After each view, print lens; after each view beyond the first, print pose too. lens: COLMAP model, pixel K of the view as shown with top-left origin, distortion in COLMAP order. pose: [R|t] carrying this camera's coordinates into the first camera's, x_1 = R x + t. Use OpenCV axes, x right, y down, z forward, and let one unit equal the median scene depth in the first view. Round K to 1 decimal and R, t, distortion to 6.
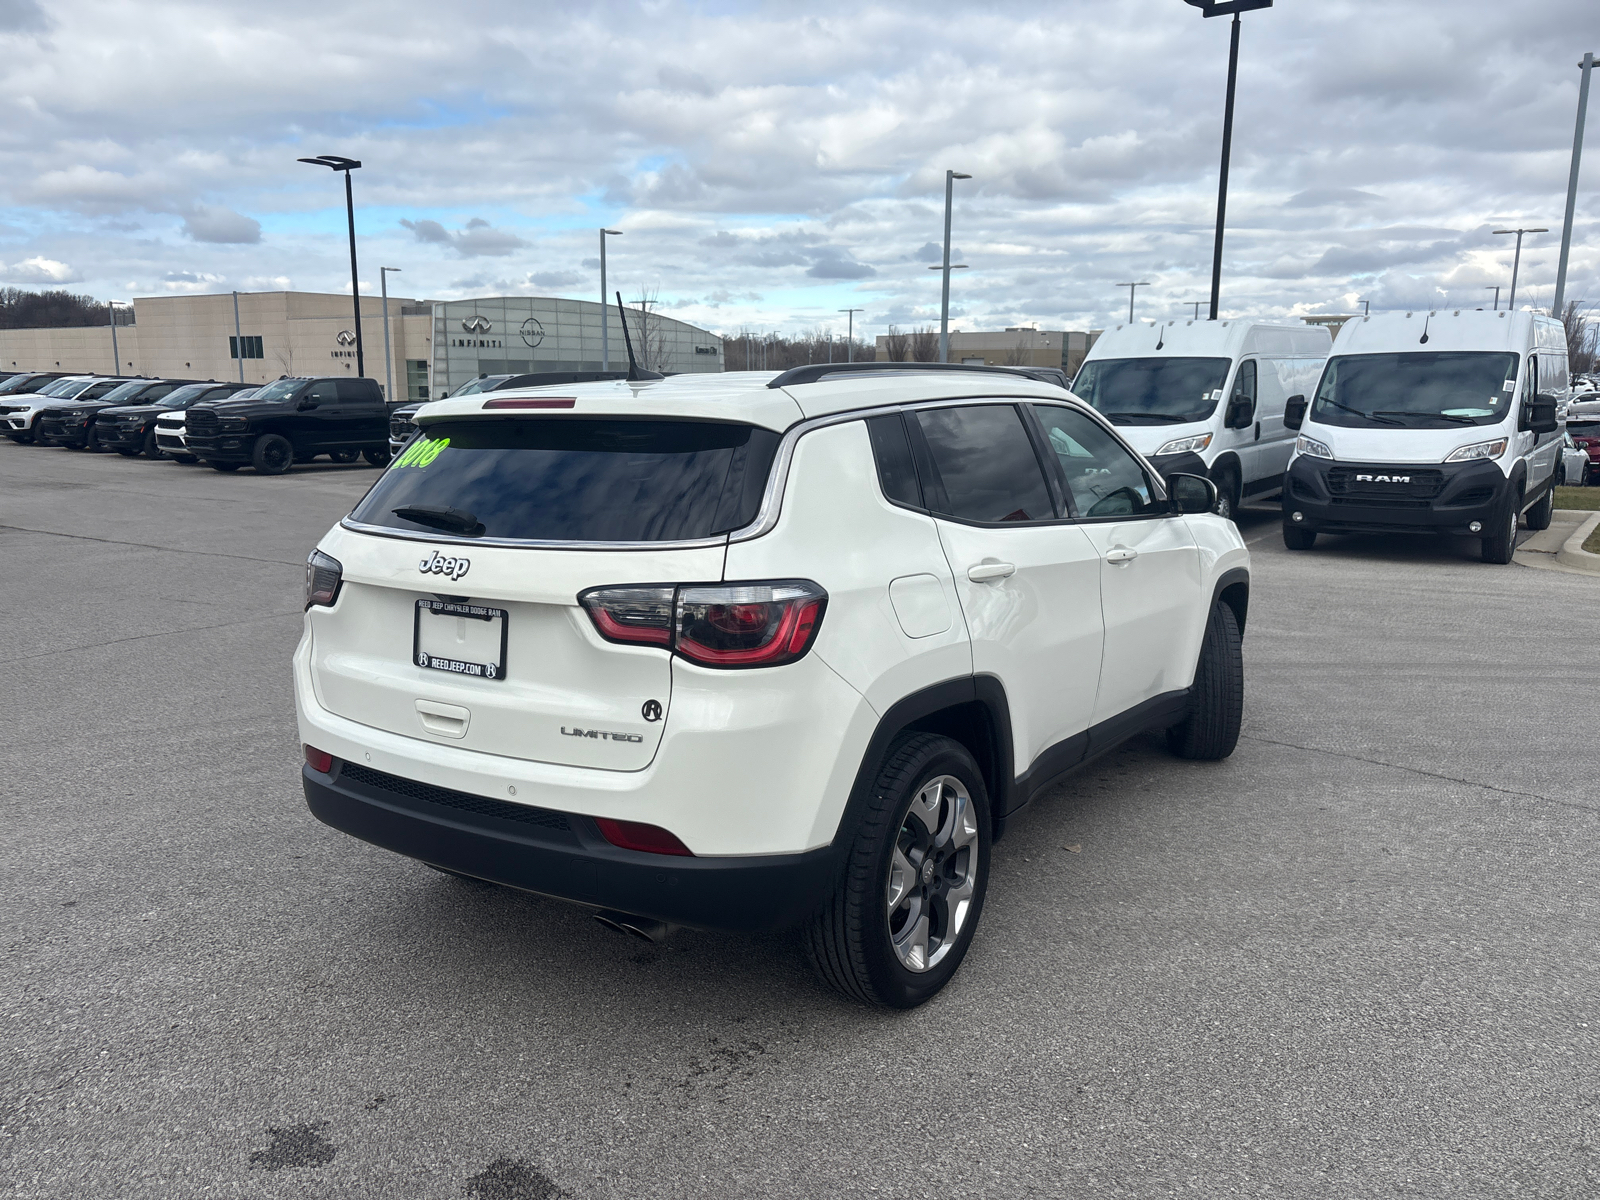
lens RADIAL K [[1253.4, 0, 800.0], [0, 1253.4, 600.0], [0, 0, 1]] dist [0.014140, -0.001420]
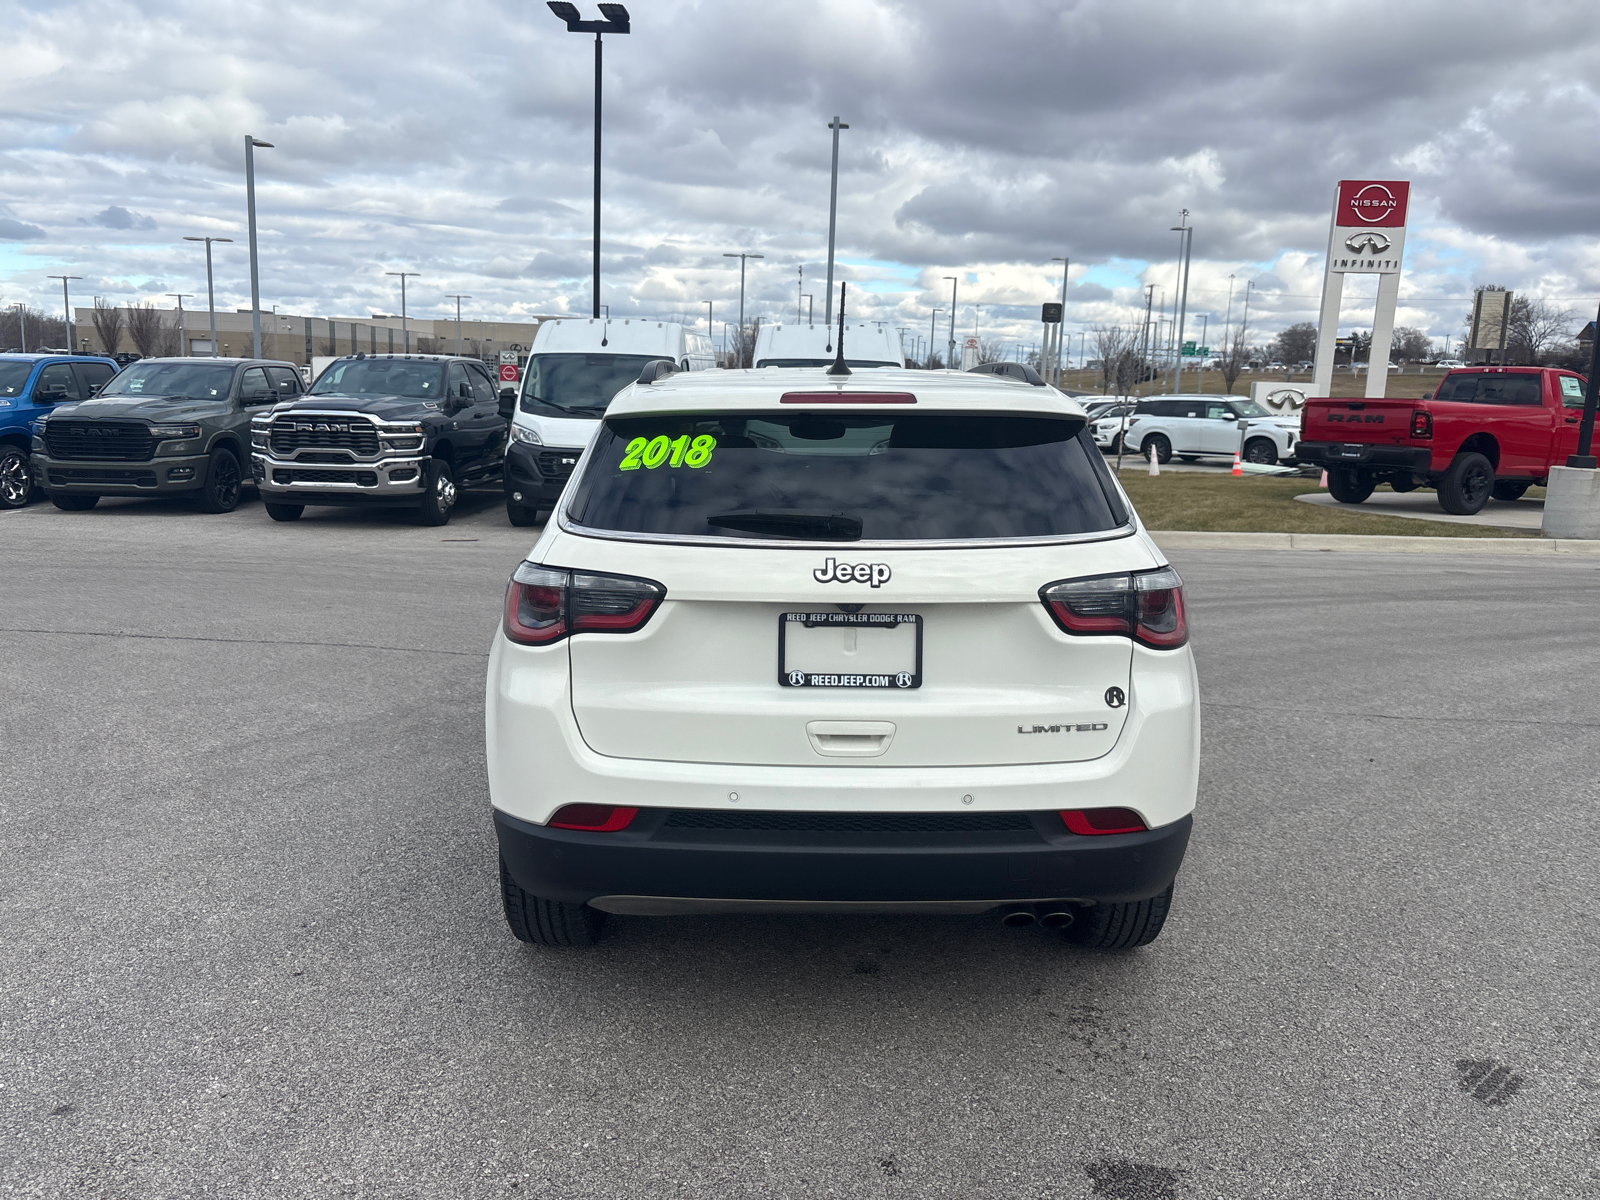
lens RADIAL K [[1228.4, 0, 798.7], [0, 1228.4, 565.5], [0, 0, 1]] dist [0.082825, -0.070250]
pose [[0.829843, -0.060507, 0.554706, -0.753113], [0.070290, 0.997520, 0.003653, -0.035543], [-0.553551, 0.035959, 0.832038, 0.245594]]
